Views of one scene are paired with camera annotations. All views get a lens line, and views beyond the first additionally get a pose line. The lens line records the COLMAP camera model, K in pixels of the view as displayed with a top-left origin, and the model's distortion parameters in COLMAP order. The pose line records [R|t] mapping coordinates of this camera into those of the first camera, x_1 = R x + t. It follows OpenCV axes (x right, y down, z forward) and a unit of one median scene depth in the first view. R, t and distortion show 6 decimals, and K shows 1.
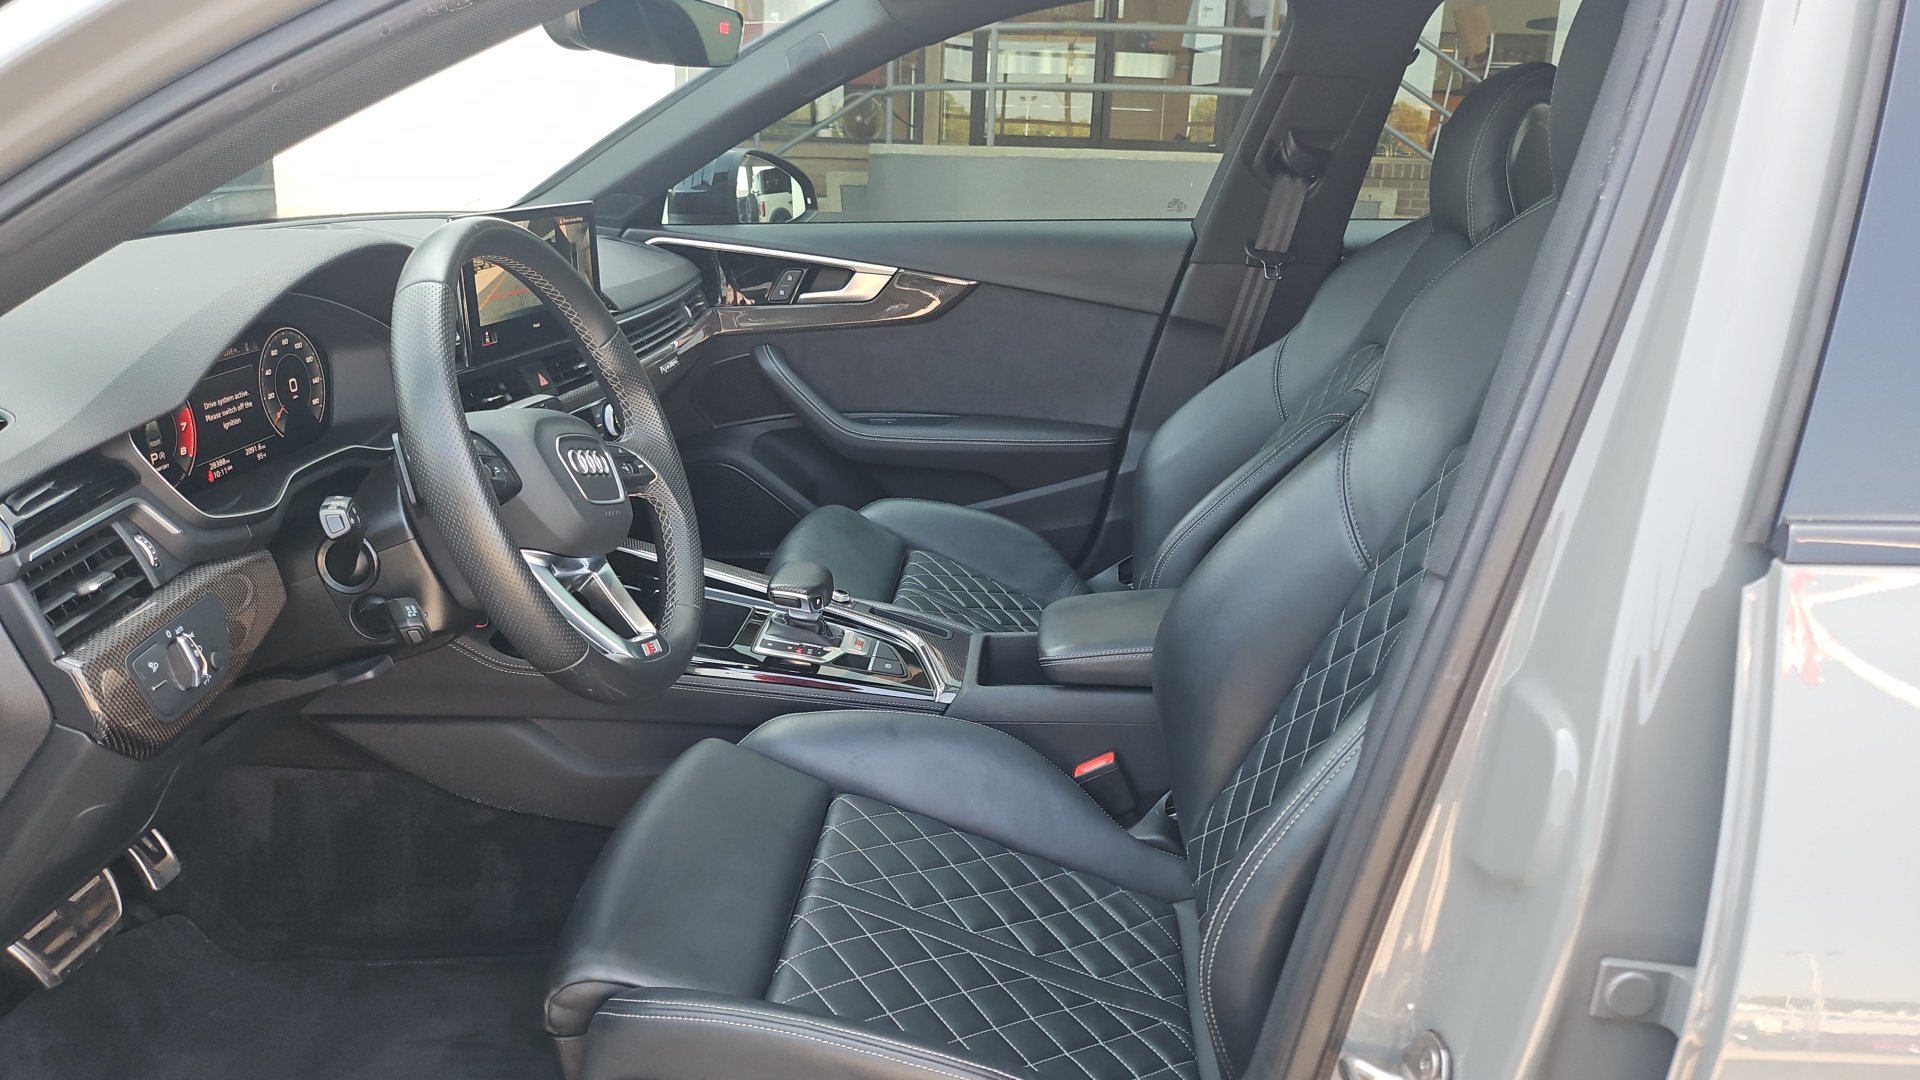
lens RADIAL K [[1368.7, 0, 956.9], [0, 1368.7, 532.1], [0, 0, 1]] dist [0.059174, -0.071611]
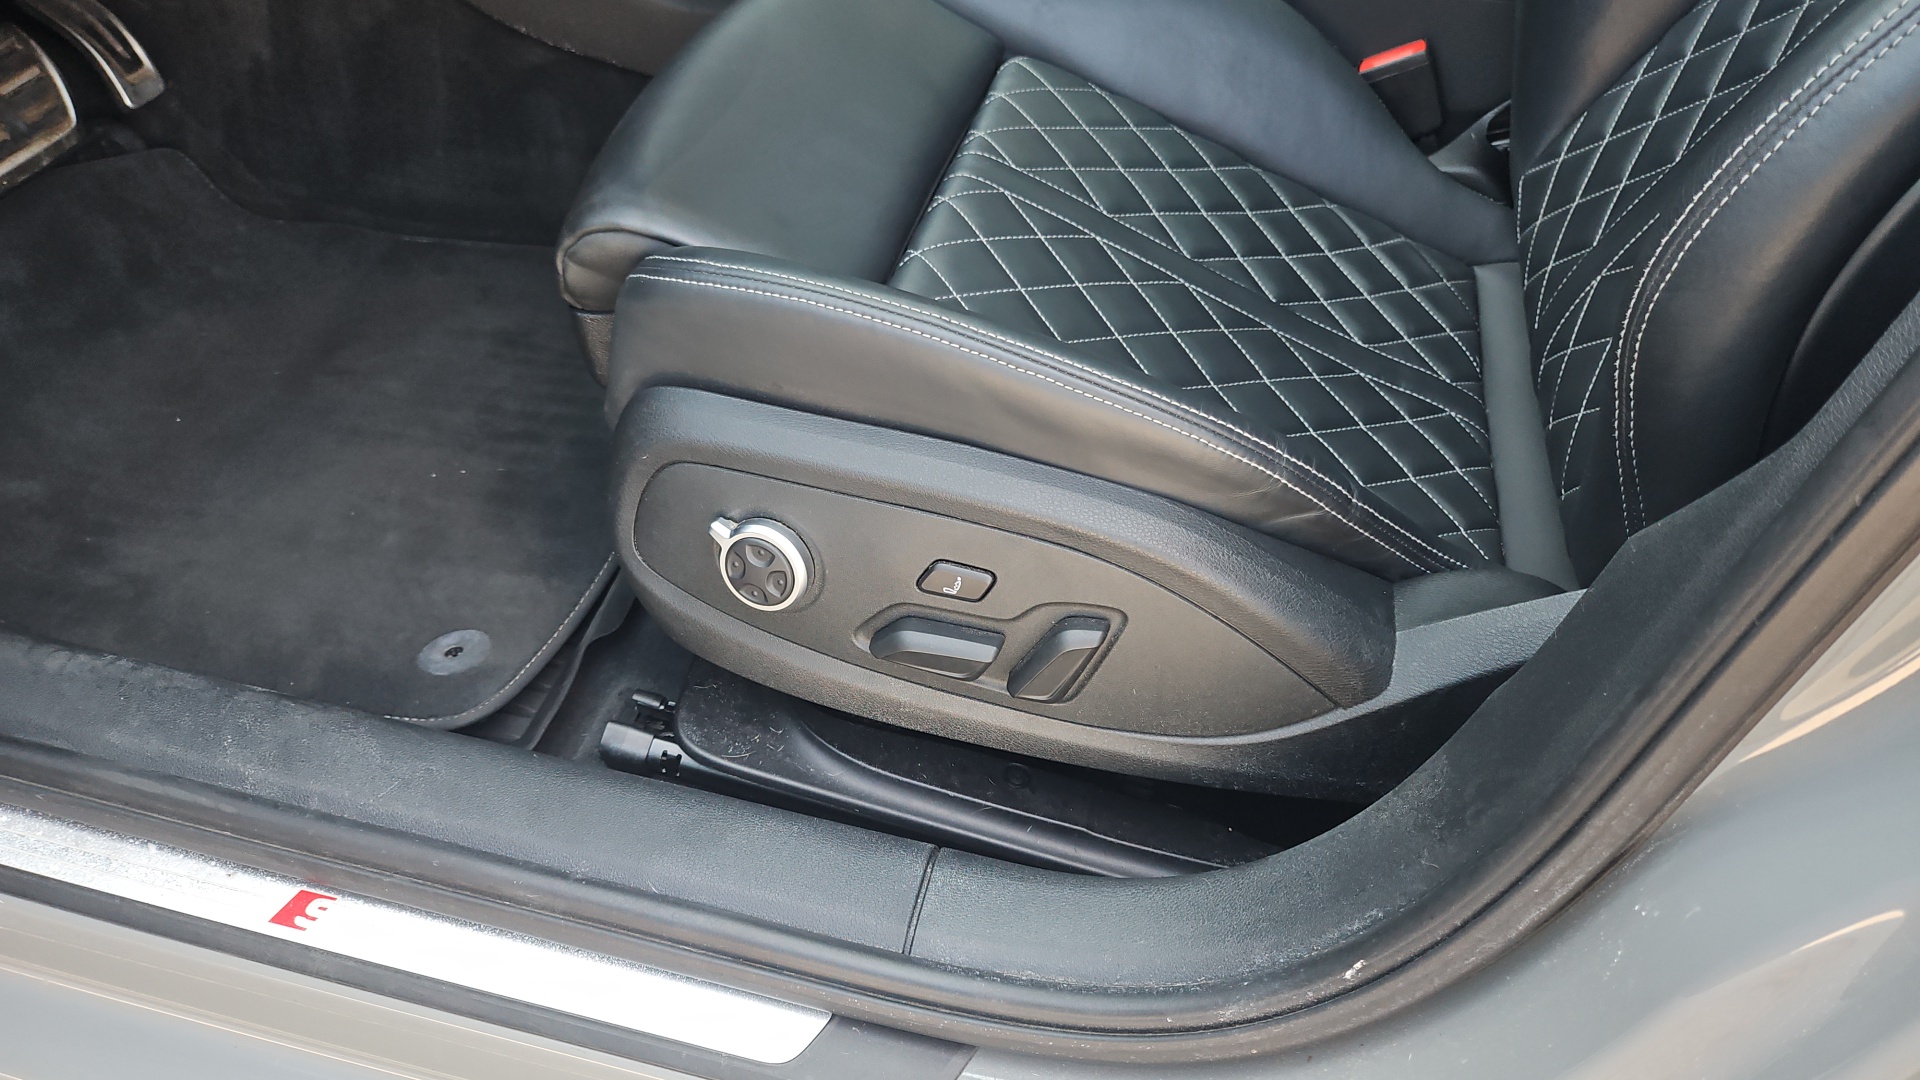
lens RADIAL K [[1368.7, 0, 956.9], [0, 1368.7, 532.1], [0, 0, 1]] dist [0.059174, -0.071611]
pose [[0.988080, 0.128833, -0.084262, -0.026357], [-0.085213, 0.913591, 0.397606, 0.144809], [0.128205, -0.385686, 0.913679, 0.290837]]
